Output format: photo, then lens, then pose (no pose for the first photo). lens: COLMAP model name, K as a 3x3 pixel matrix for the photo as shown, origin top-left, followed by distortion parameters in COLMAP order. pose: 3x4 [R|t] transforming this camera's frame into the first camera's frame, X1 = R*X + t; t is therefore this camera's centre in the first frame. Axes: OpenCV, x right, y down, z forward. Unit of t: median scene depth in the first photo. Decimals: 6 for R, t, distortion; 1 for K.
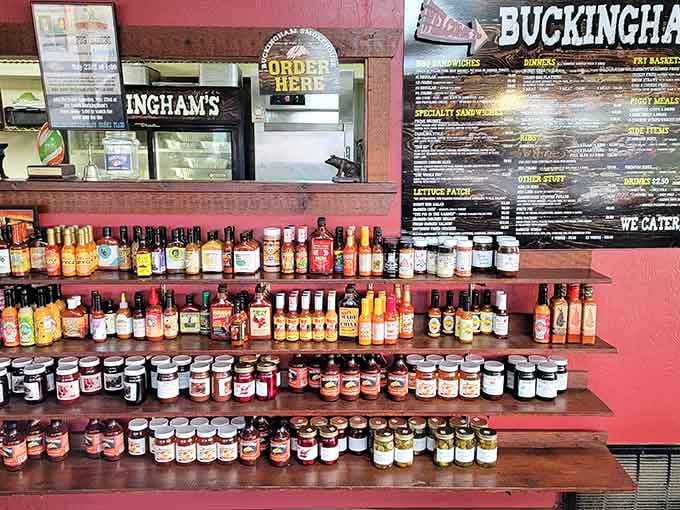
lens RADIAL K [[382.0, 0, 340.2], [0, 382.0, 250.6], [0, 0, 1]] dist [-0.008912, -0.000861]
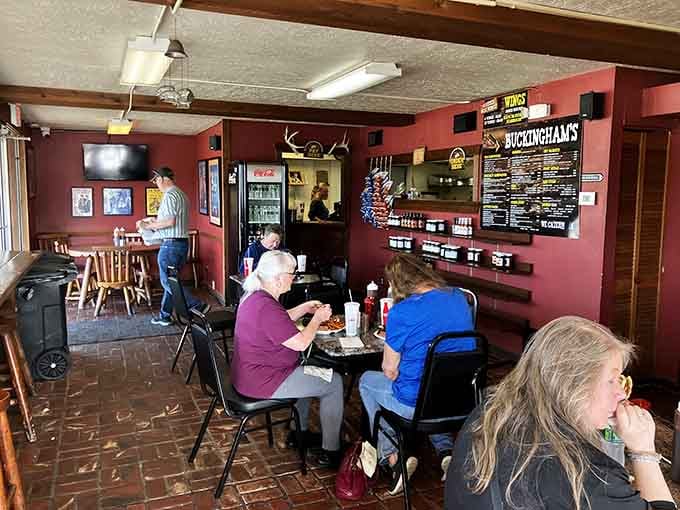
lens RADIAL K [[570.2, 0, 339.8], [0, 570.2, 254.0], [0, 0, 1]] dist [-0.002729, -0.000726]
pose [[0.398223, 0.106848, -0.911044, 3.440251], [-0.130857, 0.989652, 0.058868, 0.061031], [0.907907, 0.095774, 0.408084, -1.423349]]
